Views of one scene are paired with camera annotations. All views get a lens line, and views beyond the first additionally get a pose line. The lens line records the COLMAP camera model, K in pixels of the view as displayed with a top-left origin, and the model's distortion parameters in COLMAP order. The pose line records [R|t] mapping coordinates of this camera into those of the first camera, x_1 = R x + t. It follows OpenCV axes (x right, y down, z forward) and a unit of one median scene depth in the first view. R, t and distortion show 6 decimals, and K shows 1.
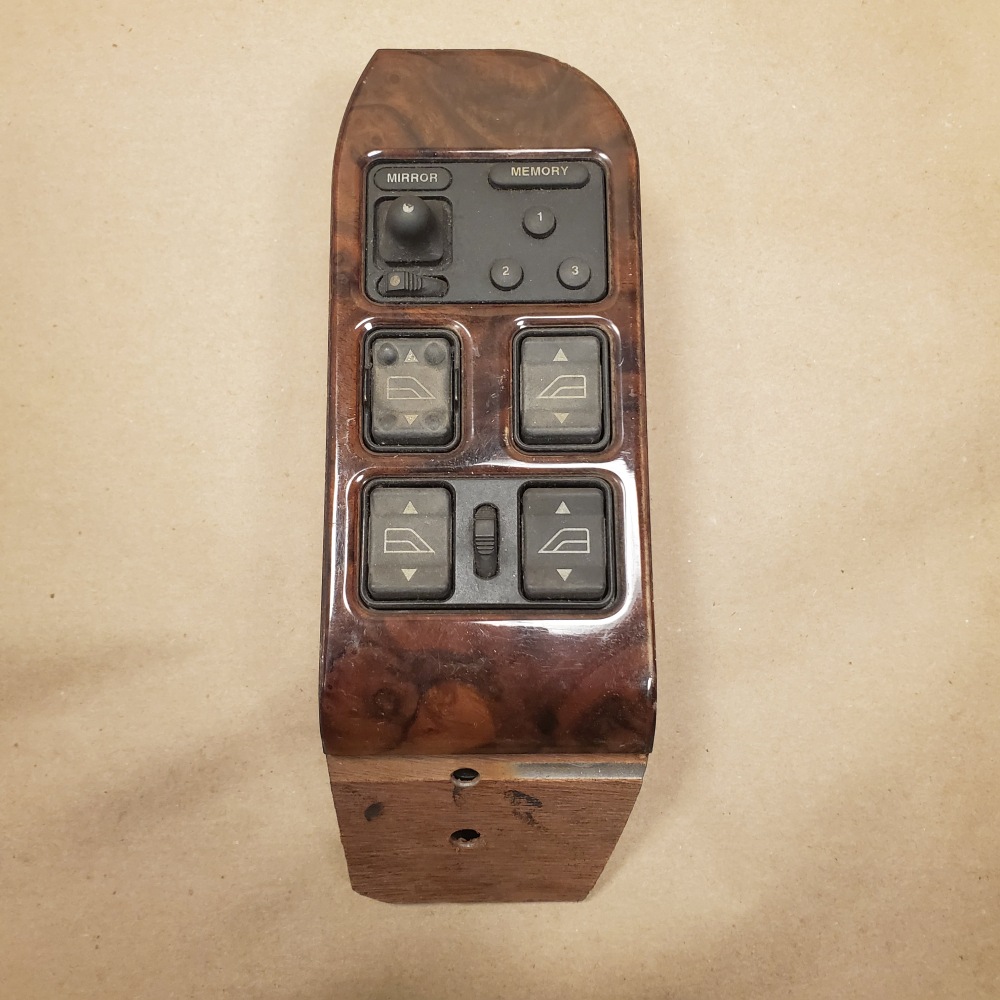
lens RADIAL K [[1049.8, 0, 501.0], [0, 1049.8, 497.7], [0, 0, 1]] dist [0.067112, -0.145797]
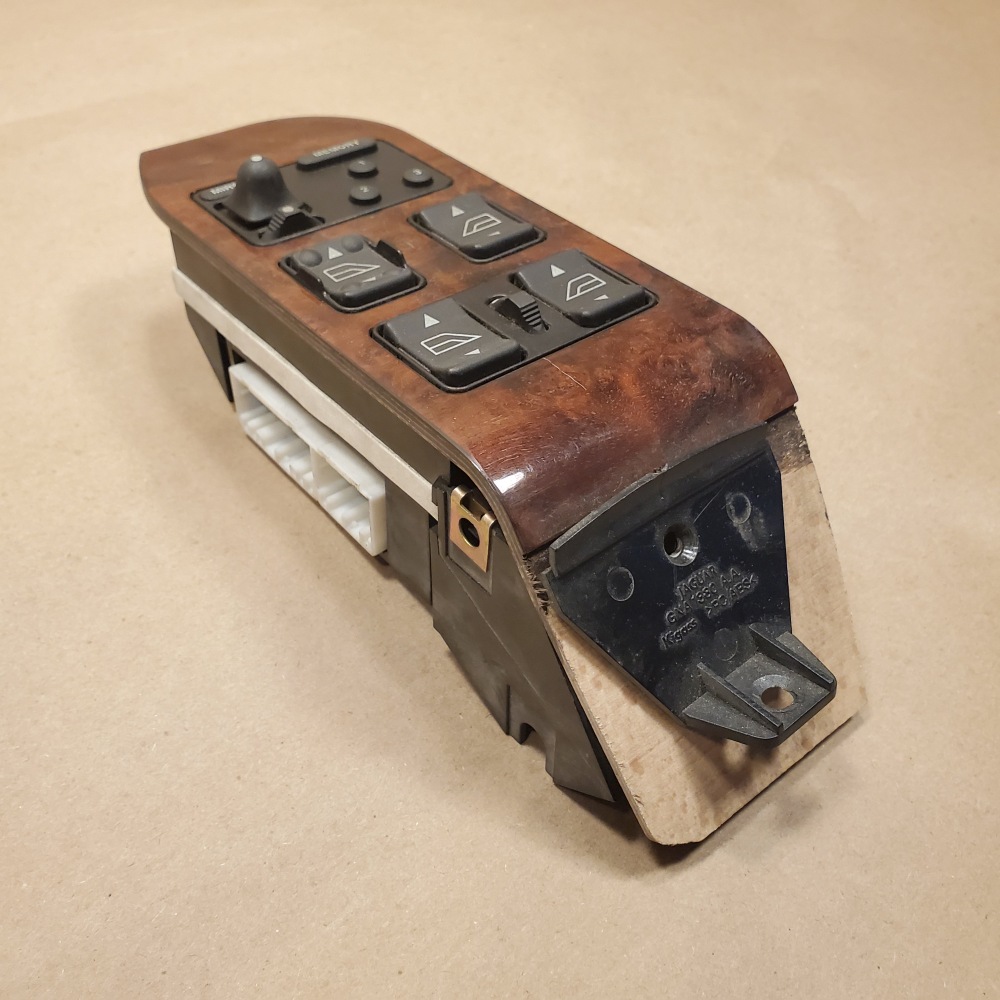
lens RADIAL K [[1049.8, 0, 501.0], [0, 1049.8, 497.7], [0, 0, 1]] dist [0.067112, -0.145797]
pose [[0.798239, -0.373583, 0.472494, -0.405088], [0.582808, 0.677171, -0.449193, 0.483792], [-0.152149, 0.633937, 0.758271, 0.325907]]
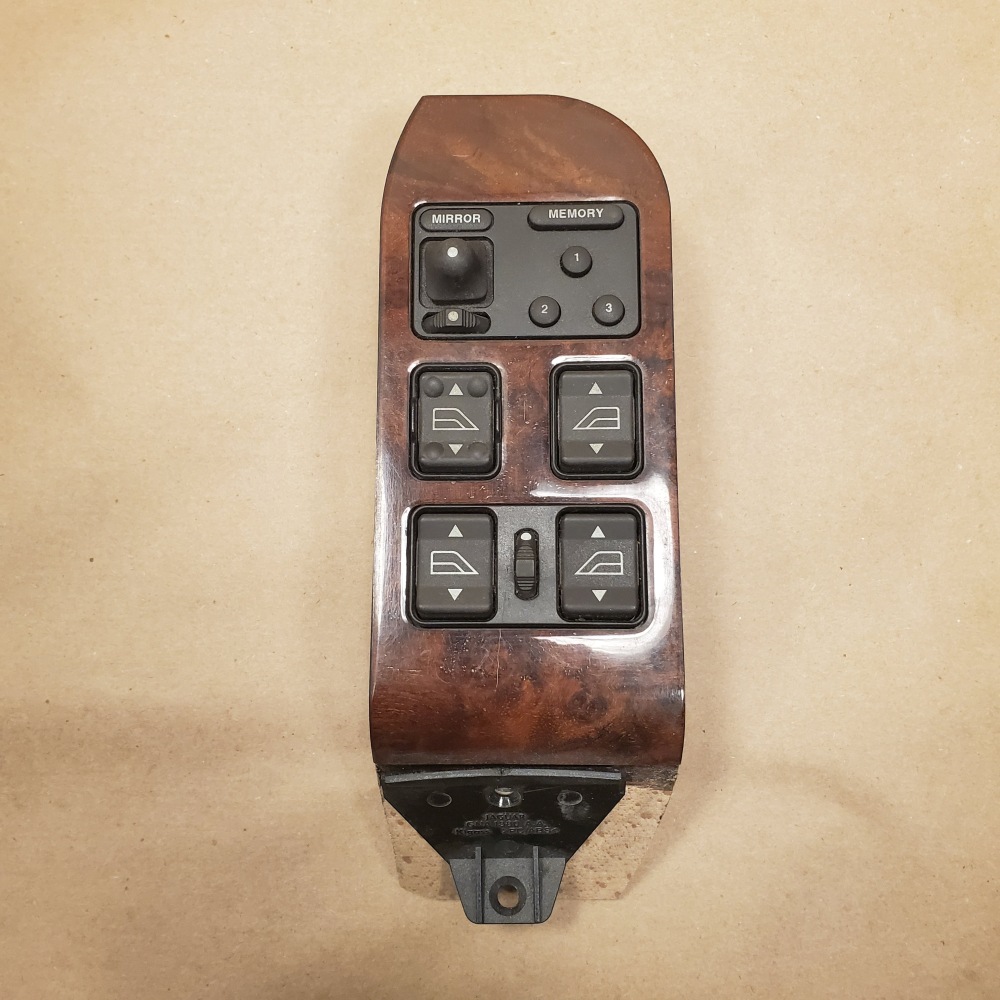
lens RADIAL K [[1049.8, 0, 501.0], [0, 1049.8, 497.7], [0, 0, 1]] dist [0.067112, -0.145797]
pose [[0.999050, 0.040549, -0.015957, -0.000970], [-0.040262, 0.999028, 0.017938, -0.005274], [0.016669, -0.017278, 0.999712, -0.054534]]
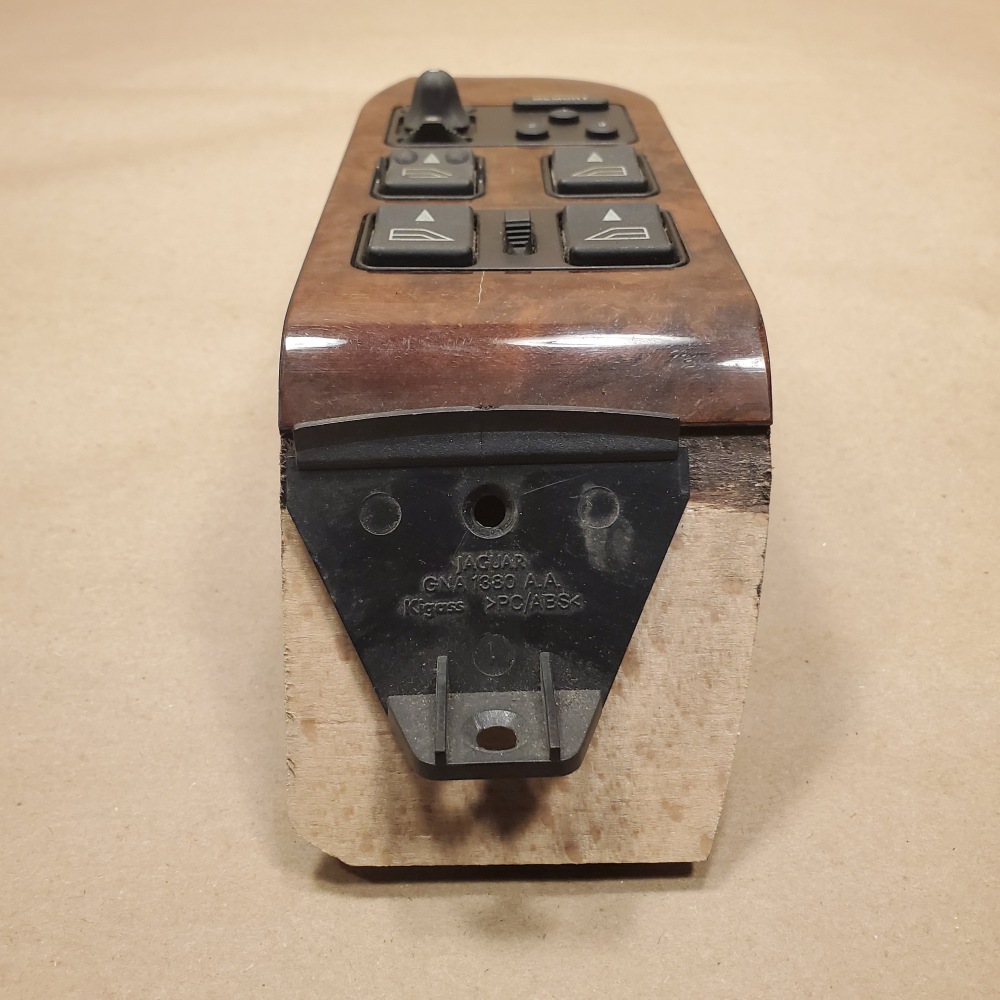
lens RADIAL K [[1055.1, 0, 499.7], [0, 1055.1, 518.1], [0, 0, 1]] dist [0.143657, -0.412008]
pose [[0.999529, 0.023661, -0.019523, 0.013523], [-0.030614, 0.729212, -0.683603, 0.637718], [-0.001939, 0.683879, 0.729593, 0.451974]]
